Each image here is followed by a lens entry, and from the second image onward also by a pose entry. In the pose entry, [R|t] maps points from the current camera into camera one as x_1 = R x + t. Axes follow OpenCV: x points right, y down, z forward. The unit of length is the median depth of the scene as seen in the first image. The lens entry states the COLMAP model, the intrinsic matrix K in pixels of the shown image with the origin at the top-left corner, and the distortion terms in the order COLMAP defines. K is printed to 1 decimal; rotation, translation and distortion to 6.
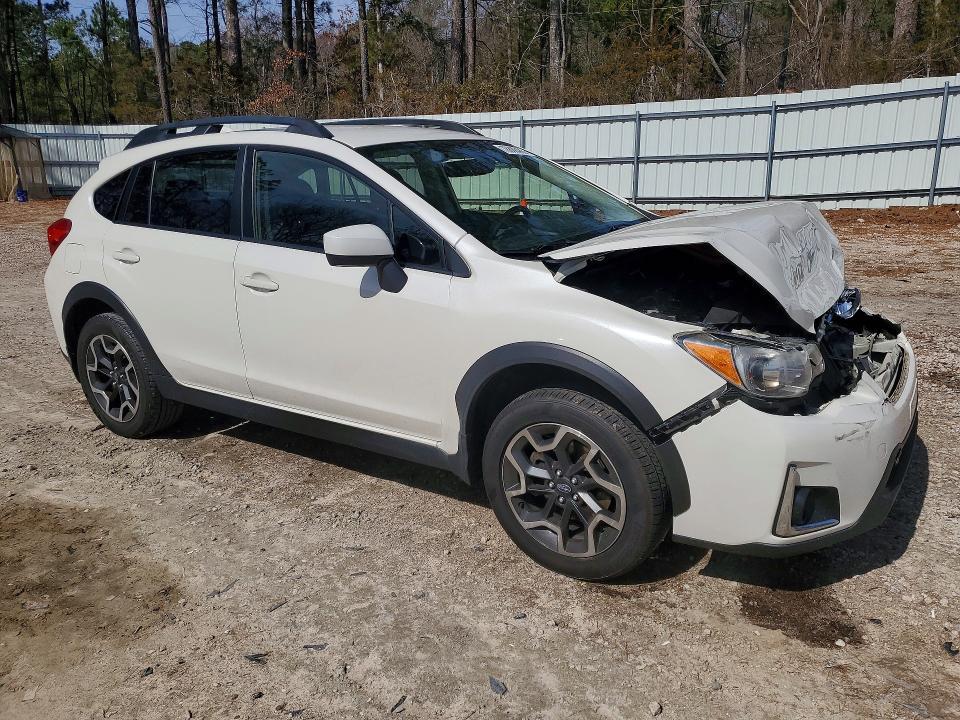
lens RADIAL K [[725.6, 0, 480.5], [0, 725.6, 371.5], [0, 0, 1]] dist [0.010955, -0.005247]
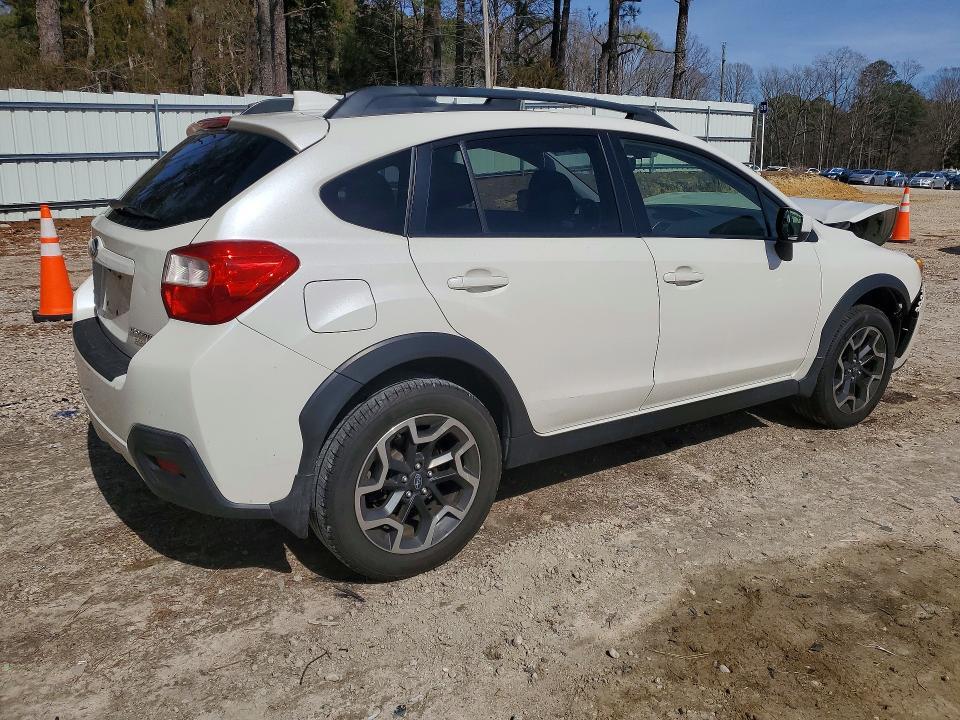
lens RADIAL K [[740.8, 0, 480.0], [0, 740.8, 360.0], [0, 0, 1]] dist [0.025196, 0.007568]
pose [[0.373251, -0.206723, 0.904406, -1.136055], [0.240814, 0.963032, 0.120739, -0.171555], [-0.895931, 0.172727, 0.409234, 0.738530]]
